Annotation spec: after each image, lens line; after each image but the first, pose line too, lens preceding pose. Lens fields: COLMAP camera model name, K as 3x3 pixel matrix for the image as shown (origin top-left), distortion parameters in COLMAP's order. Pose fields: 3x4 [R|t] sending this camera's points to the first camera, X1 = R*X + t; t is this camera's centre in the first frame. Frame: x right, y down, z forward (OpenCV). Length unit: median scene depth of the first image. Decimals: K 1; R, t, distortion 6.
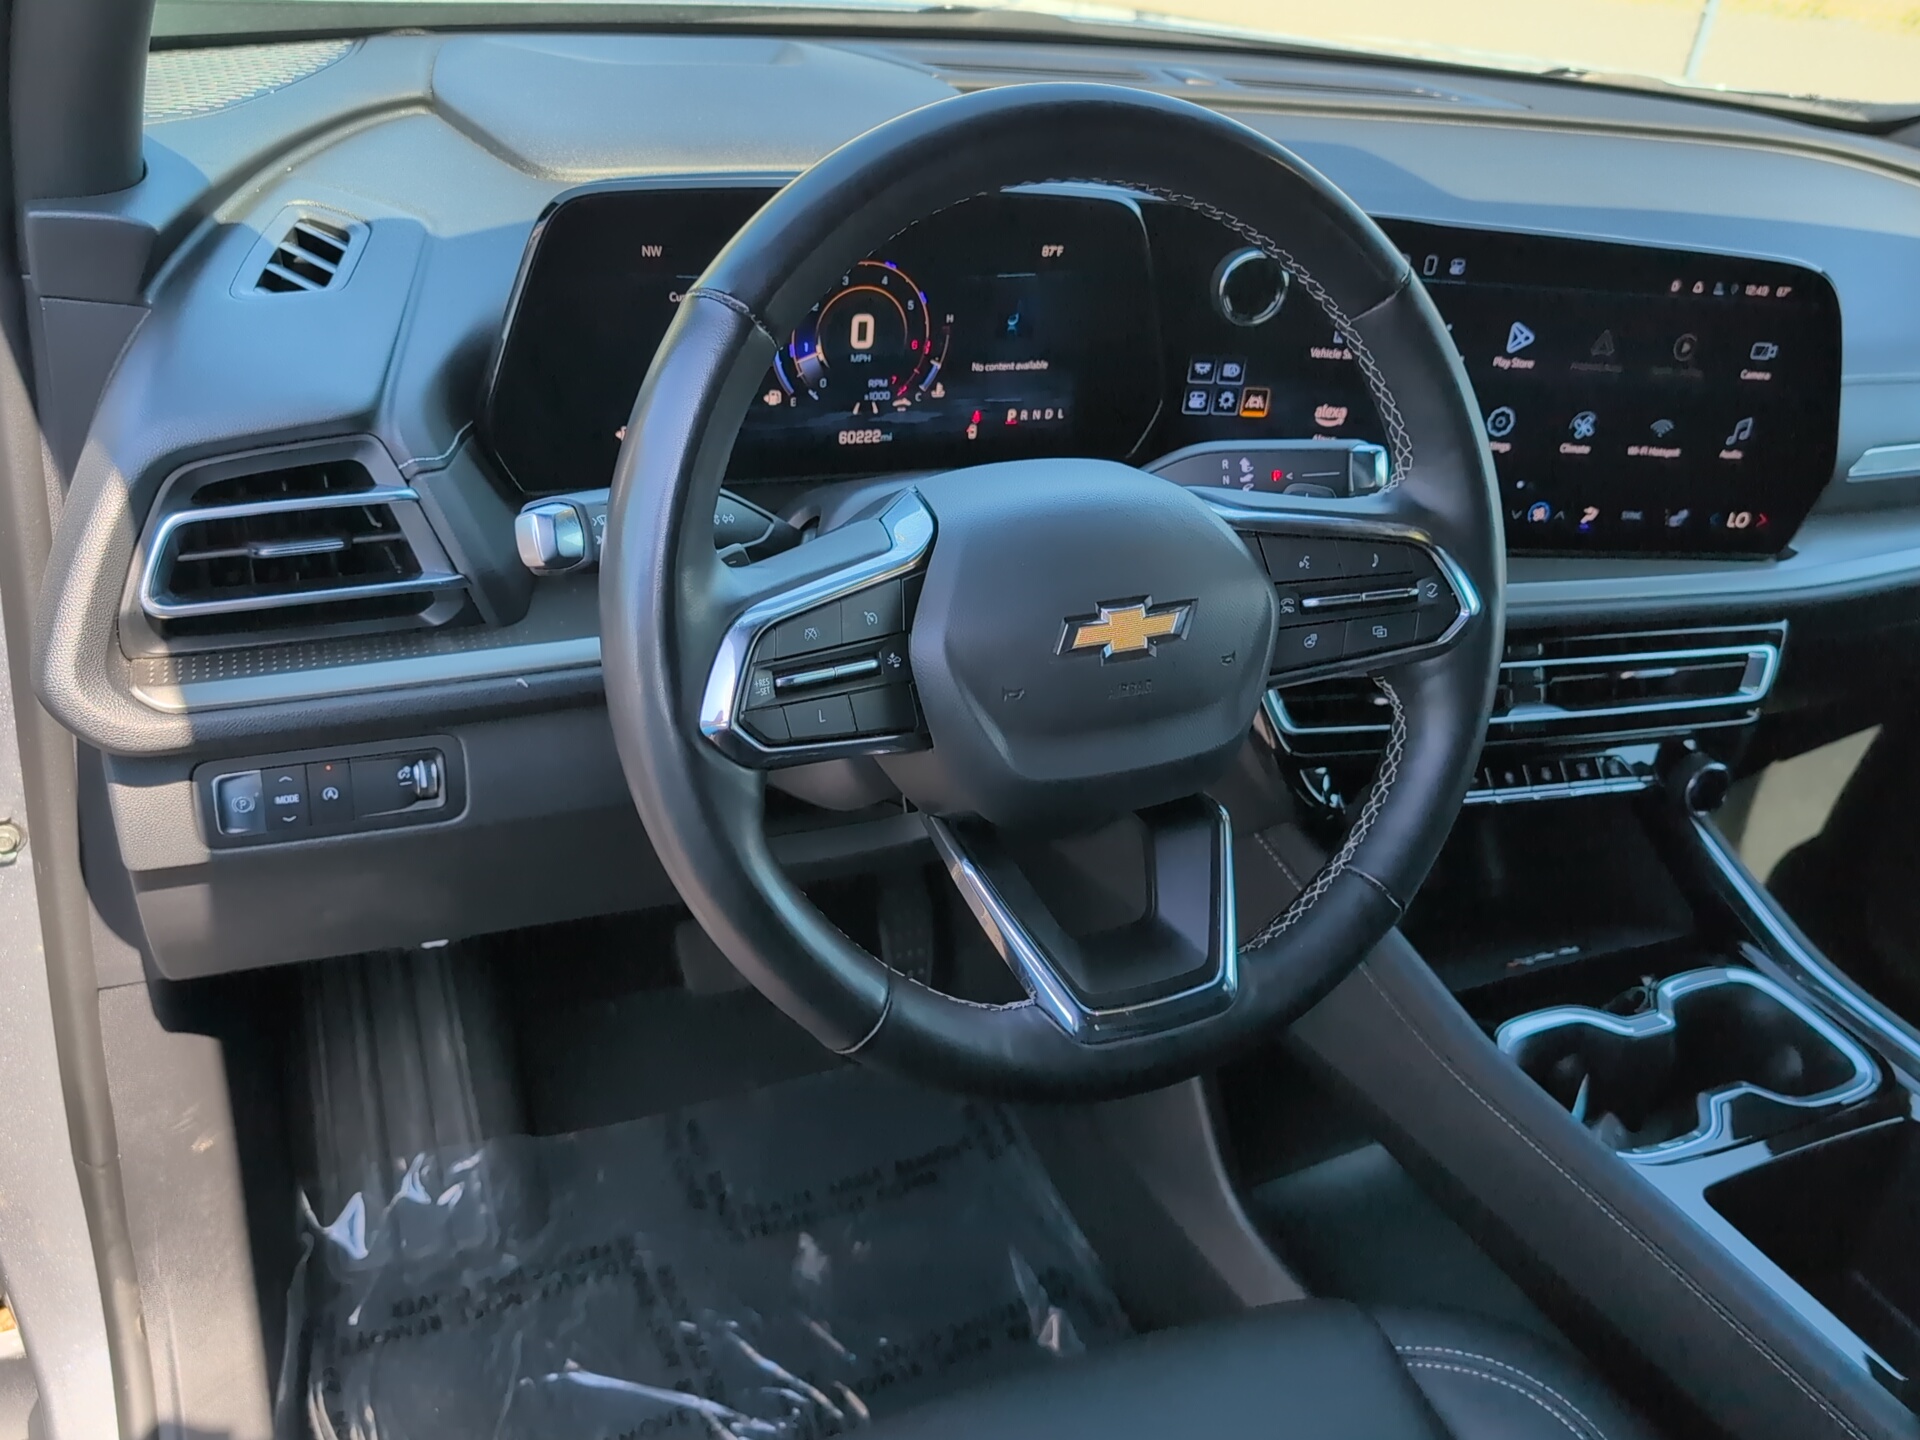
lens RADIAL K [[1497.8, 0, 960.0], [0, 1497.8, 720.0], [0, 0, 1]] dist [0.007419, -0.069689]
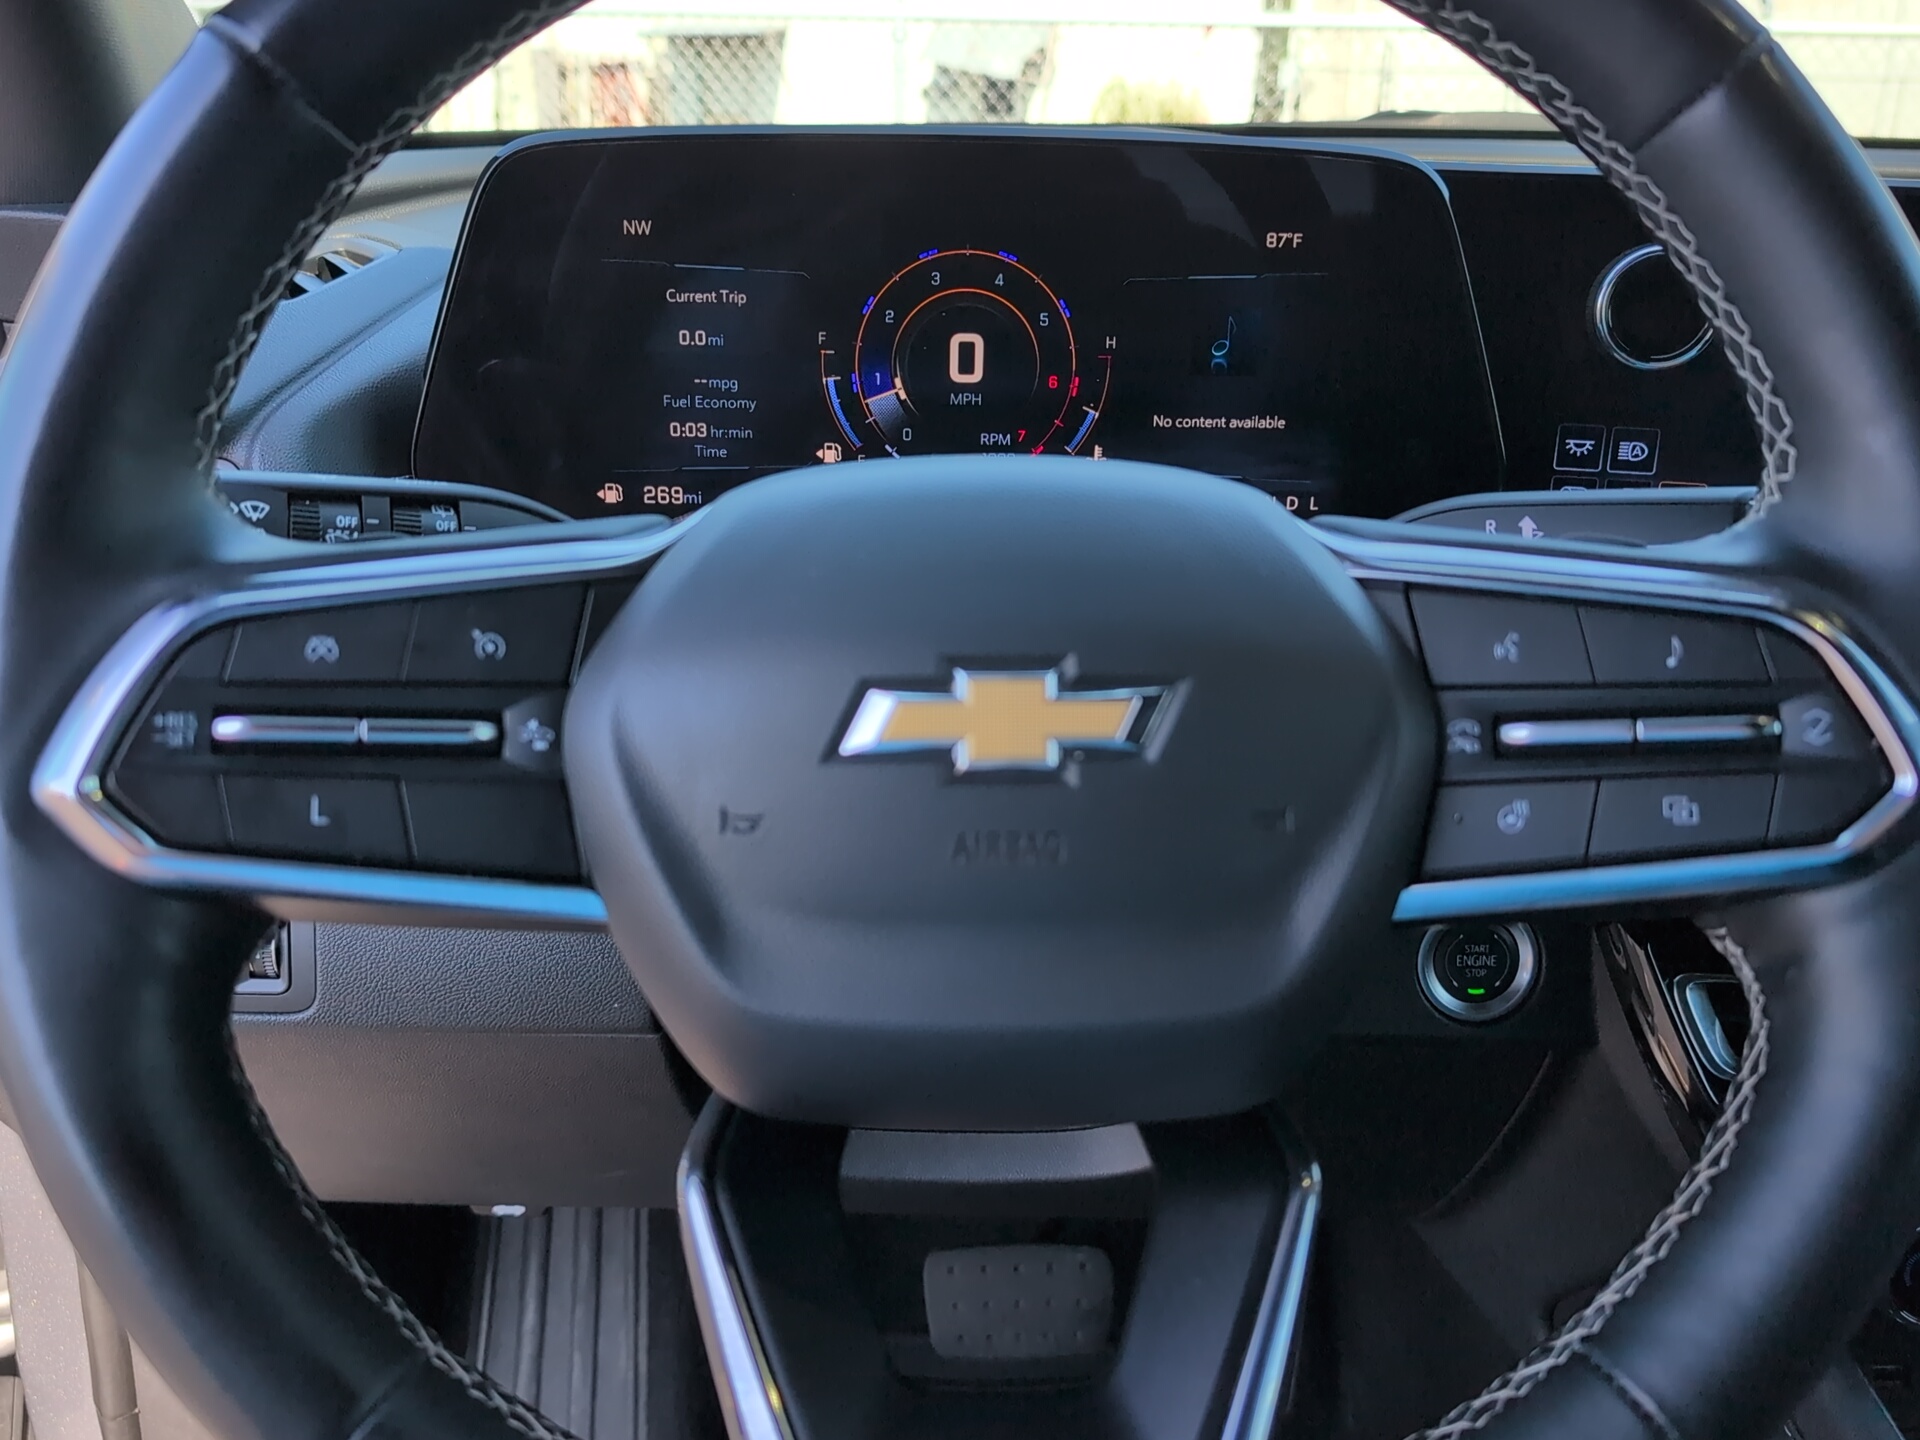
lens RADIAL K [[1581.0, 0, 953.2], [0, 1581.0, 722.3], [0, 0, 1]] dist [-0.040264, 0.001828]
pose [[0.907225, 0.052754, -0.417325, 0.232130], [-0.139429, 0.973732, -0.180016, 0.024797], [0.396867, 0.221502, 0.890749, 0.415751]]
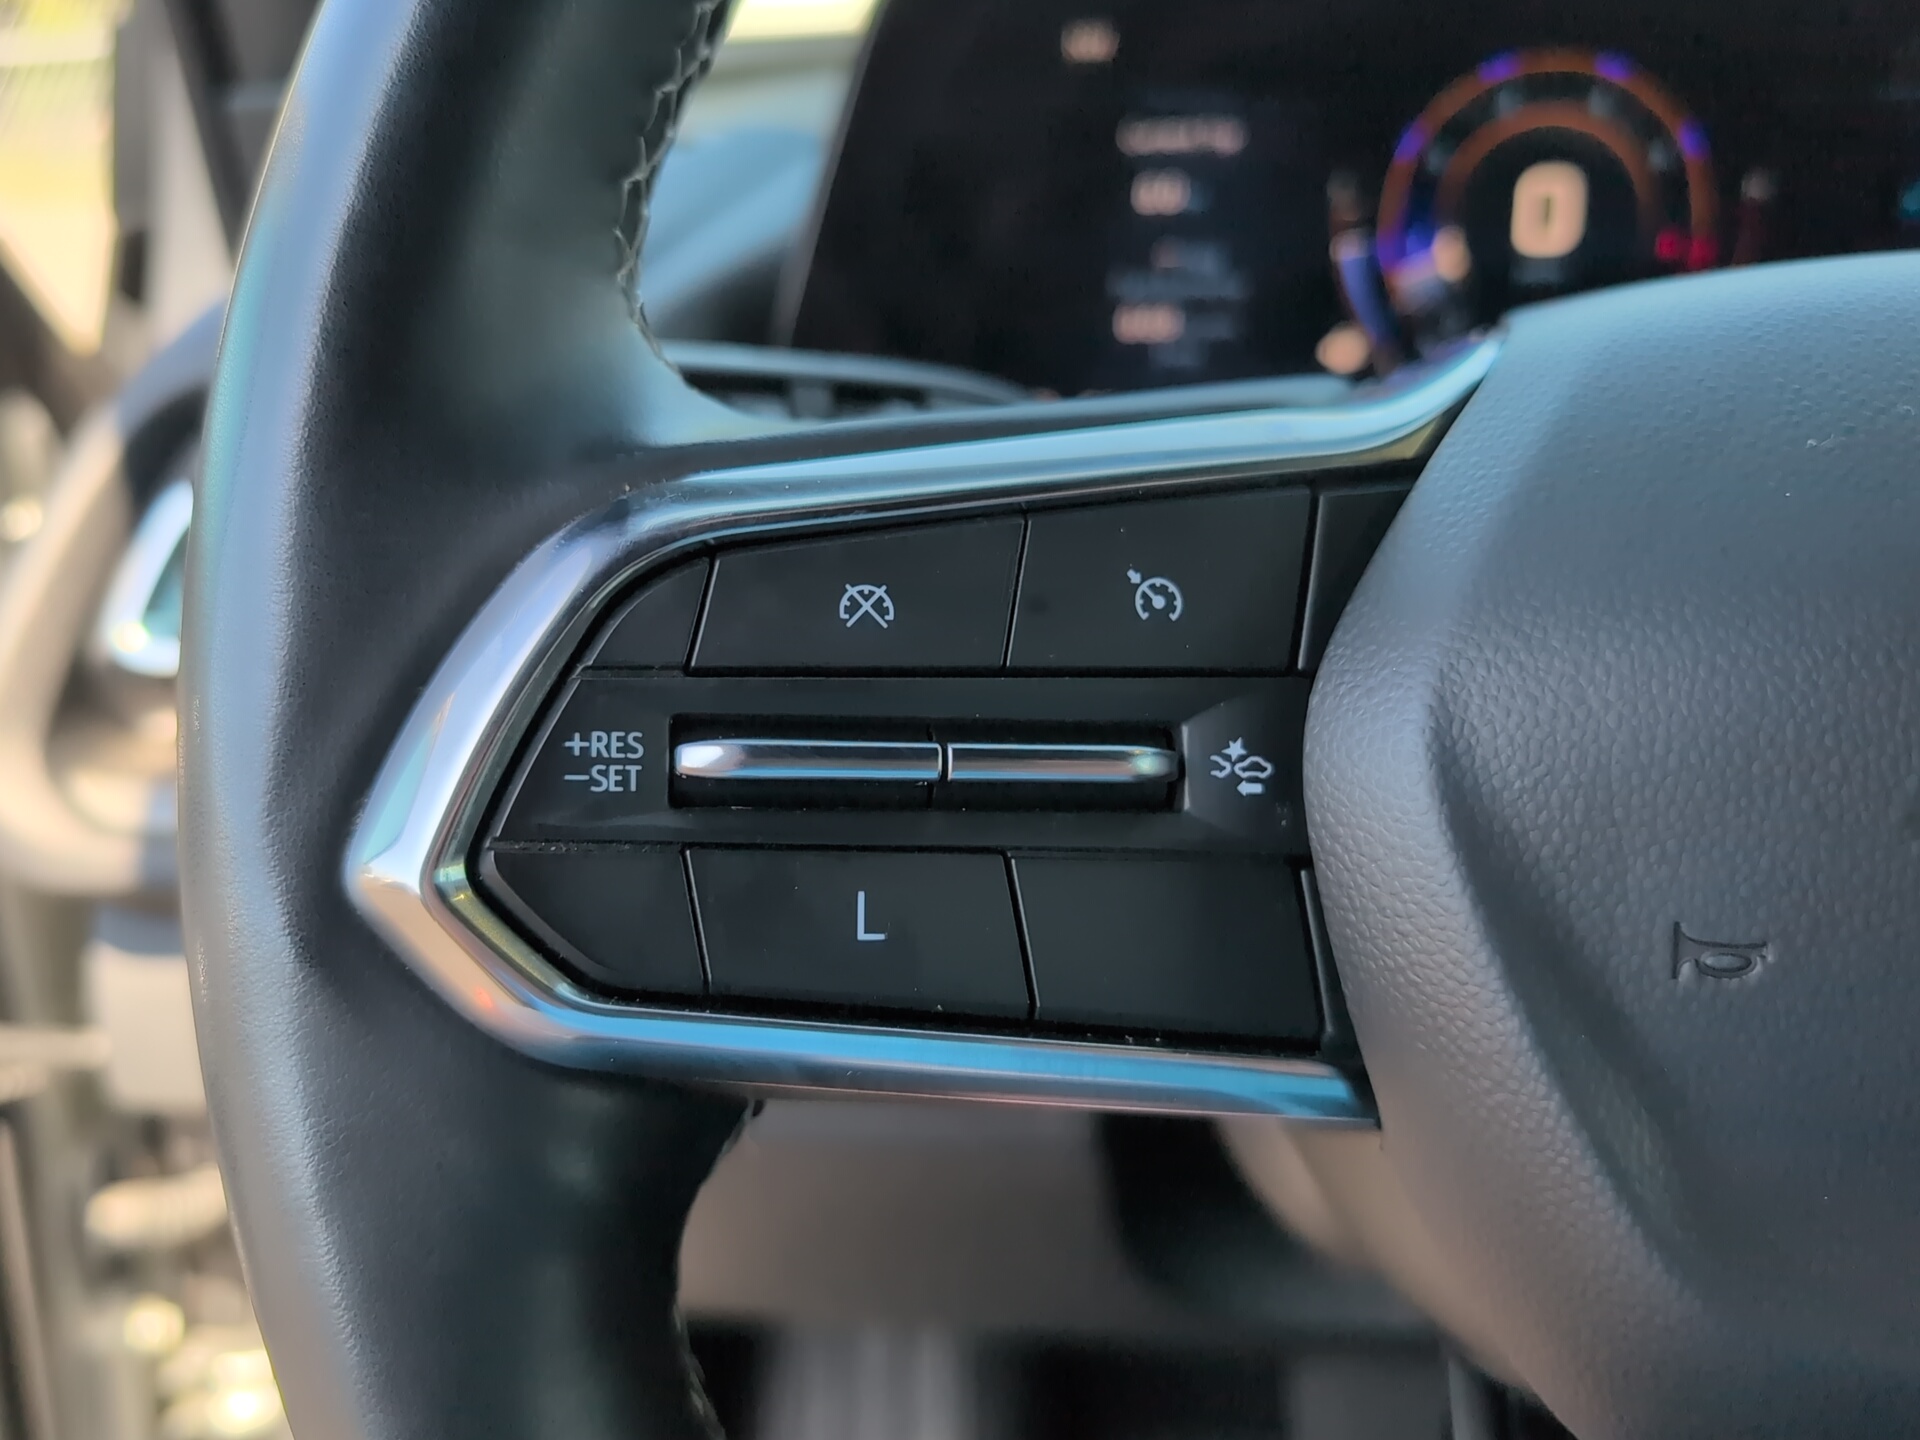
lens RADIAL K [[1581.0, 0, 953.2], [0, 1581.0, 722.3], [0, 0, 1]] dist [-0.040264, 0.001828]
pose [[0.849955, 0.058722, -0.523572, 0.044600], [-0.162213, 0.974661, -0.154019, 0.003280], [0.501261, 0.215840, 0.837944, 0.533759]]
